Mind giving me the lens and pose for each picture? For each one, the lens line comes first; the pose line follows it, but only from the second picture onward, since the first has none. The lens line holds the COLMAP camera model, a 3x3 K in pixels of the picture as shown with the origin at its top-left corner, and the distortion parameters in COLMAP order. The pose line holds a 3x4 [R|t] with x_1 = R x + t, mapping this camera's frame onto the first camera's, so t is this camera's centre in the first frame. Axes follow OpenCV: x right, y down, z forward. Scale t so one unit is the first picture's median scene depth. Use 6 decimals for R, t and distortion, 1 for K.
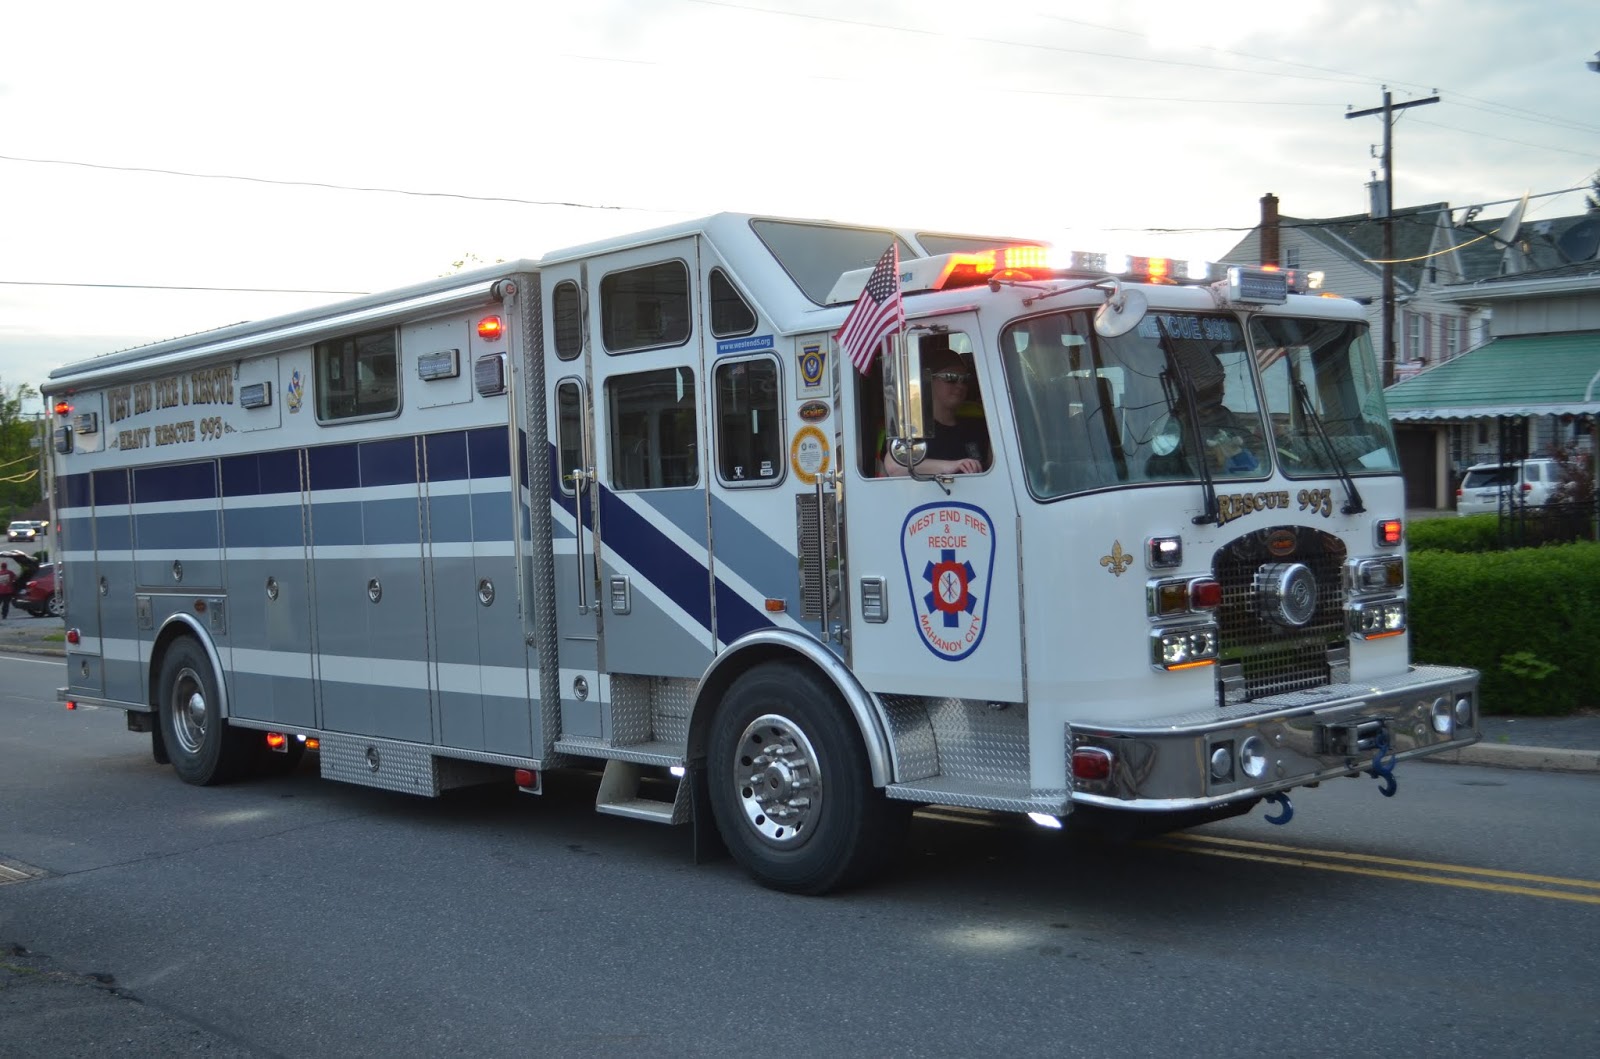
lens RADIAL K [[1902.5, 0, 799.9], [0, 1902.5, 532.2], [0, 0, 1]] dist [-0.039224, -0.005203]
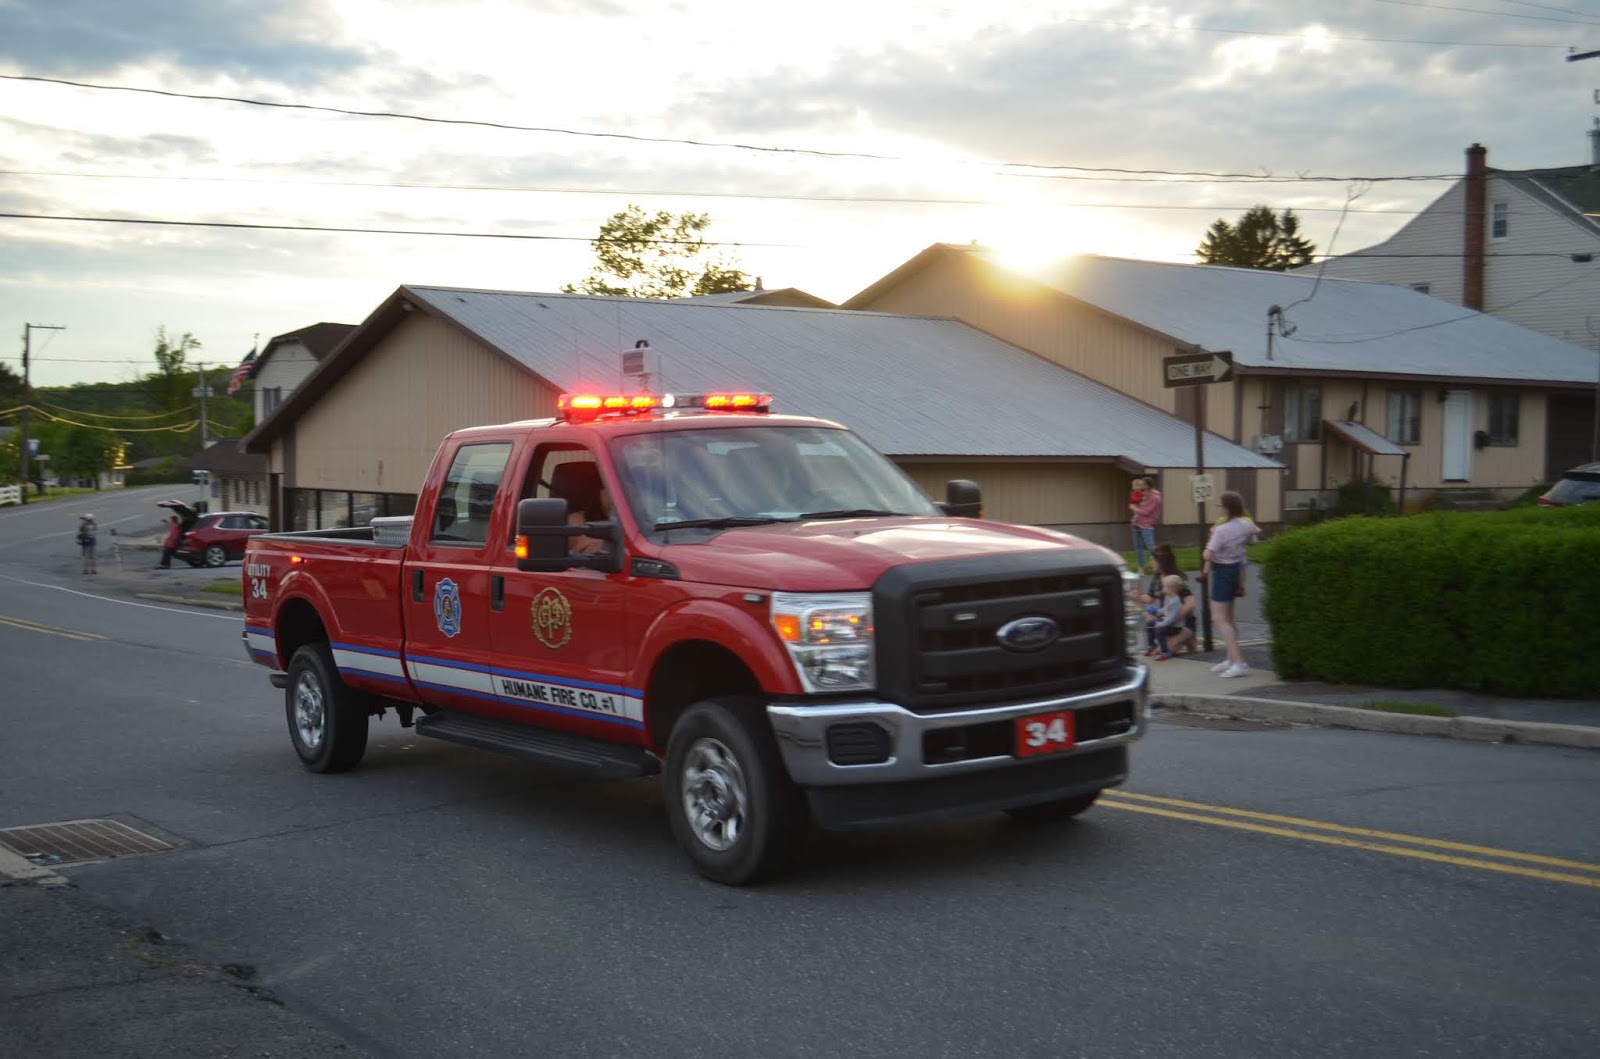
lens RADIAL K [[1902.5, 0, 799.9], [0, 1902.5, 532.2], [0, 0, 1]] dist [-0.039224, -0.005203]
pose [[0.996792, 0.019193, -0.077705, -0.035885], [-0.017655, 0.999635, 0.020427, 0.002856], [0.078069, -0.018990, 0.996767, 0.118686]]
